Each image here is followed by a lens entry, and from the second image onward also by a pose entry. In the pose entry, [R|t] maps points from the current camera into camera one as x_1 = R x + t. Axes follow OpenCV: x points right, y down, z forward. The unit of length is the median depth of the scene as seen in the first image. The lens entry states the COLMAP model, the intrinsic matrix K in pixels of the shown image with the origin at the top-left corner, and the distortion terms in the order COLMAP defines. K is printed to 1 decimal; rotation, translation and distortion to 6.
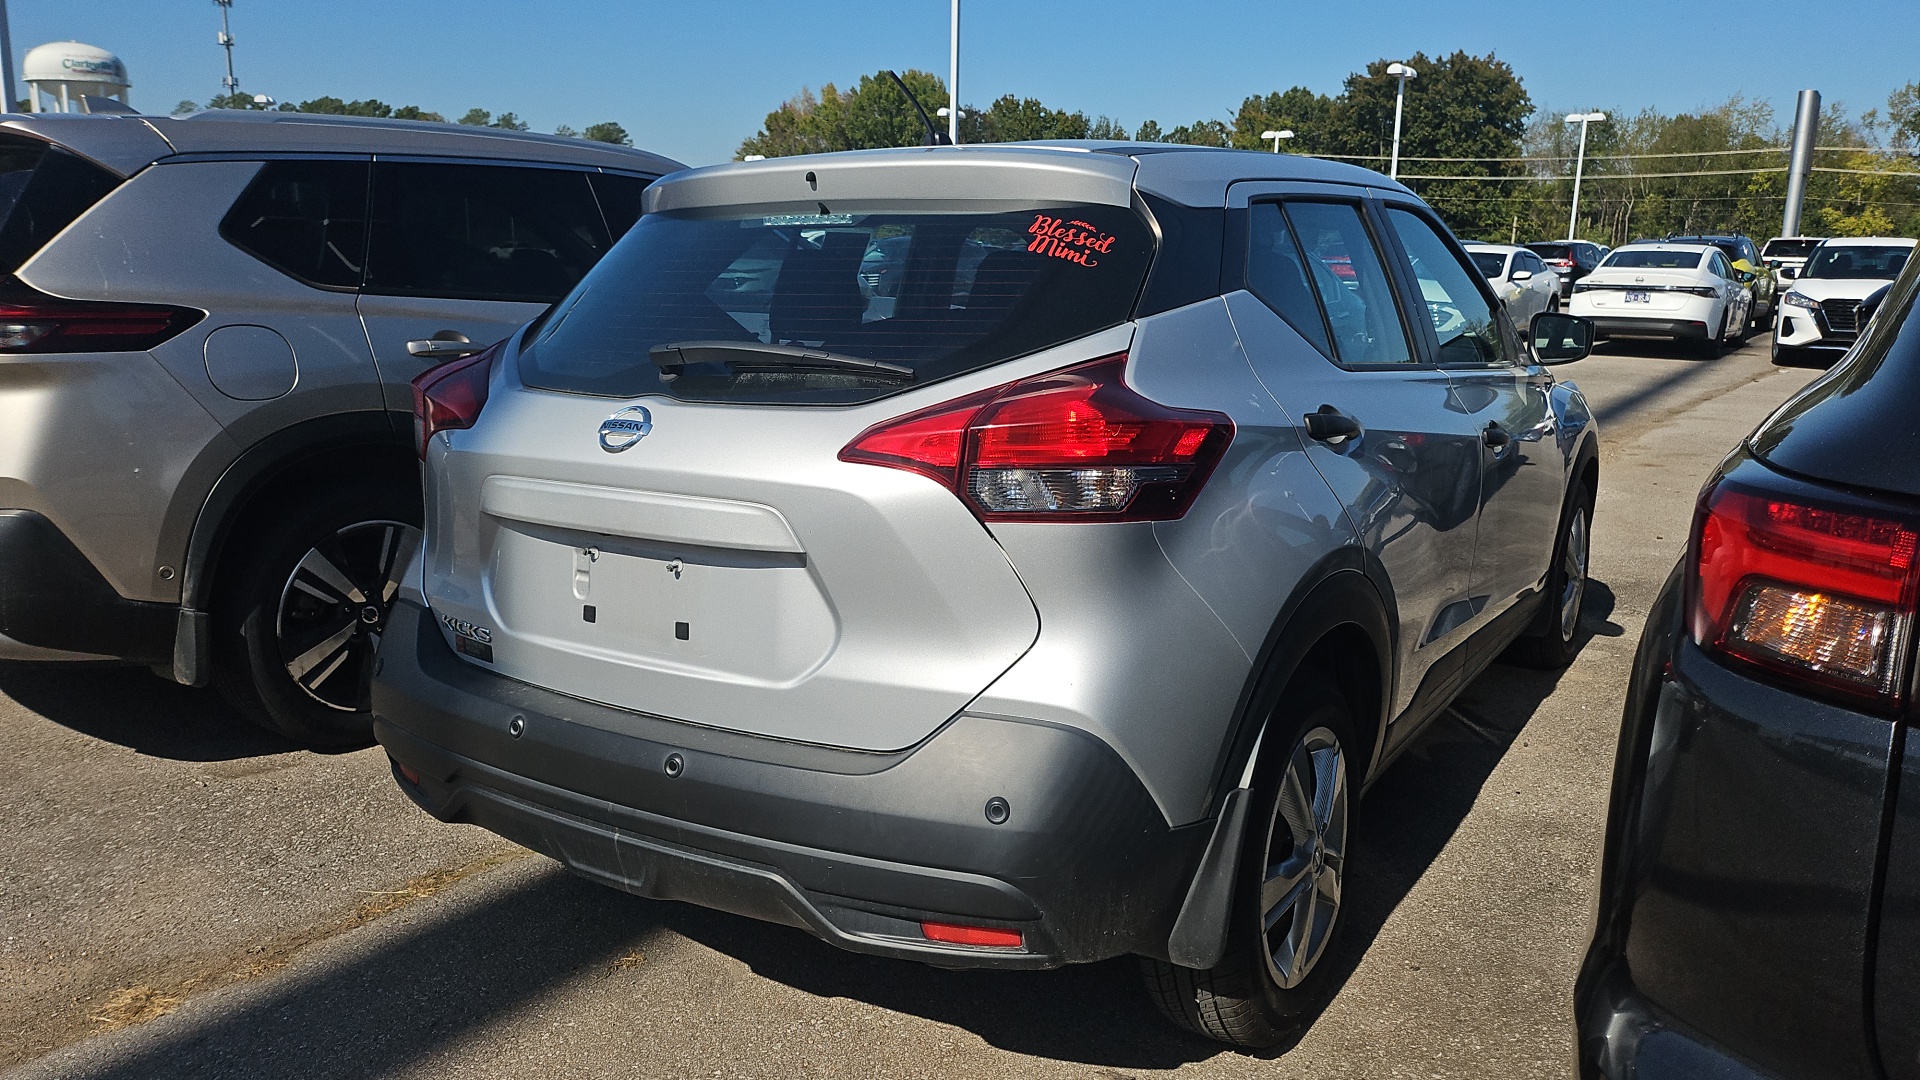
lens RADIAL K [[1385.8, 0, 996.4], [0, 1385.8, 544.6], [0, 0, 1]] dist [0.078595, -0.107987]
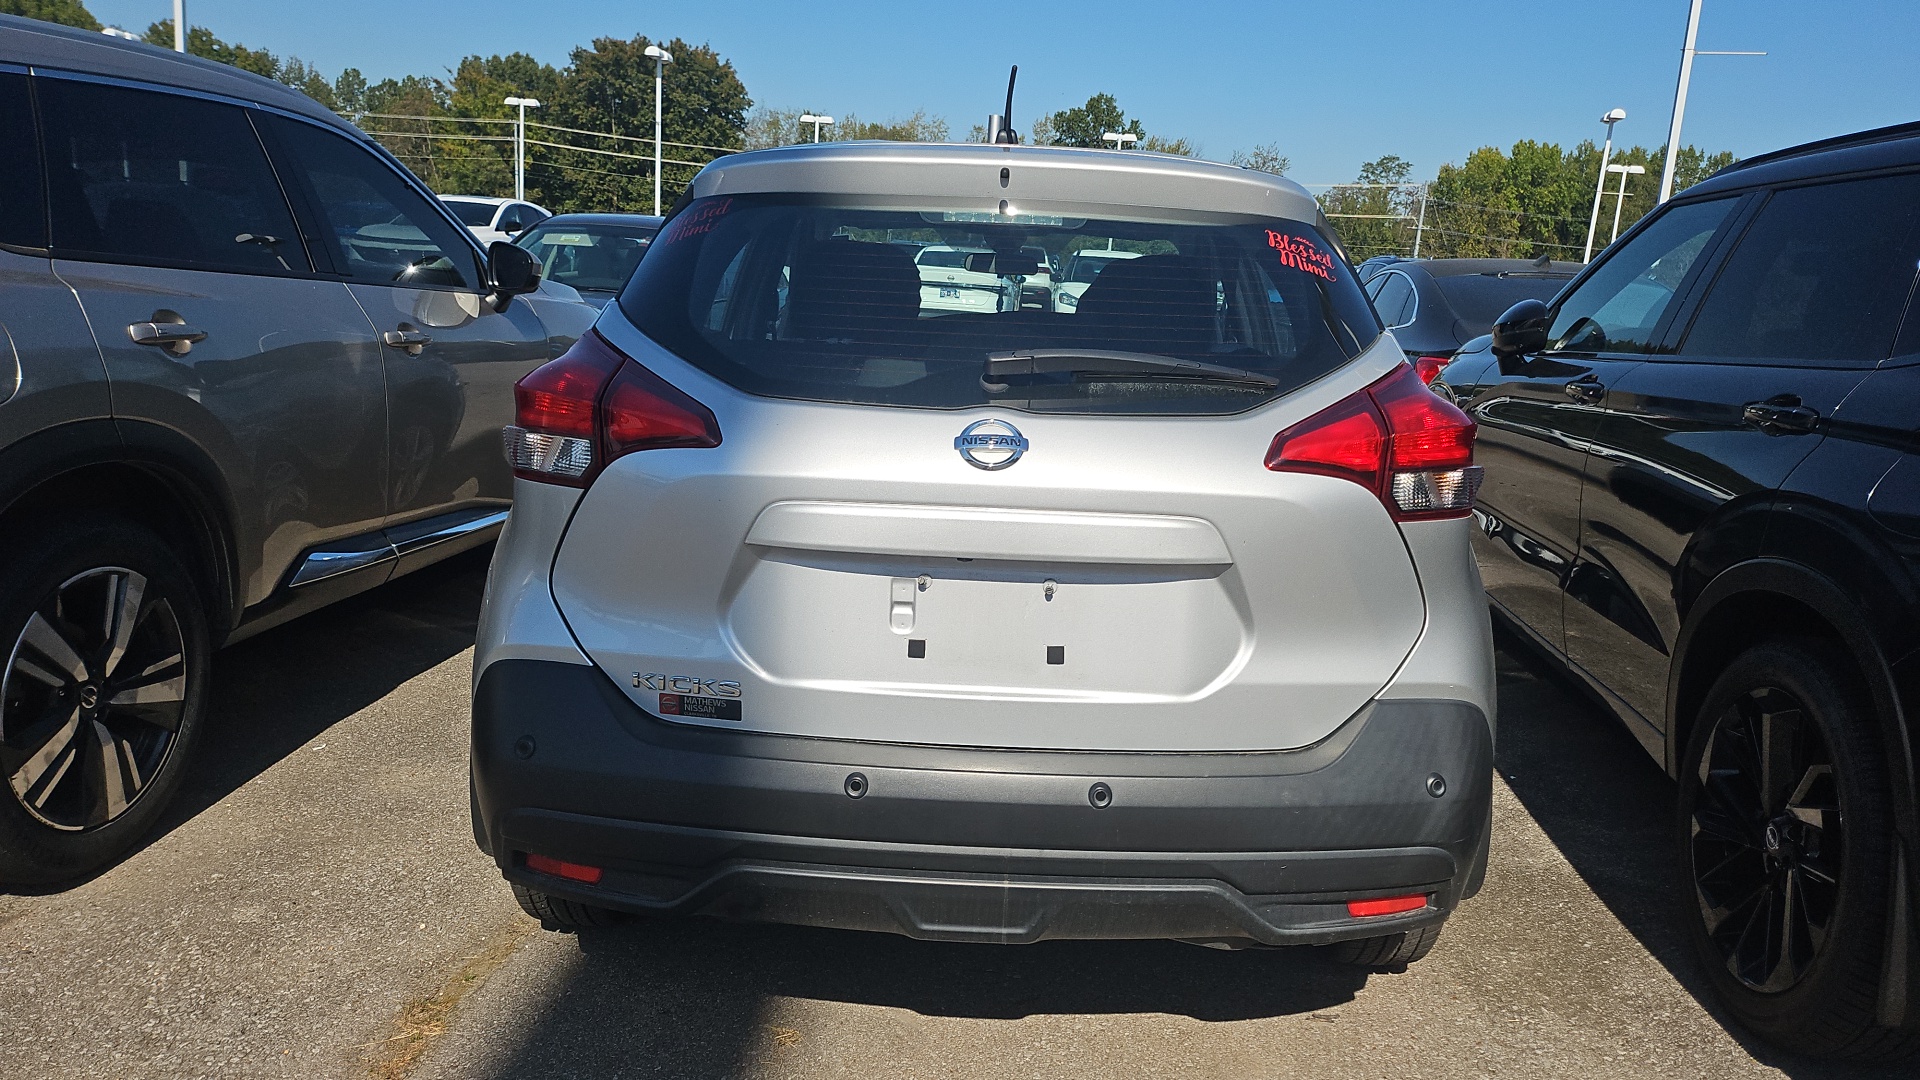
lens RADIAL K [[1377.4, 0, 997.2], [0, 1377.4, 541.8], [0, 0, 1]] dist [0.086585, -0.118235]
pose [[0.846062, -0.064773, 0.529135, -0.114116], [0.056891, 0.997893, 0.031189, -0.007107], [-0.530040, 0.003716, 0.847964, 0.033932]]
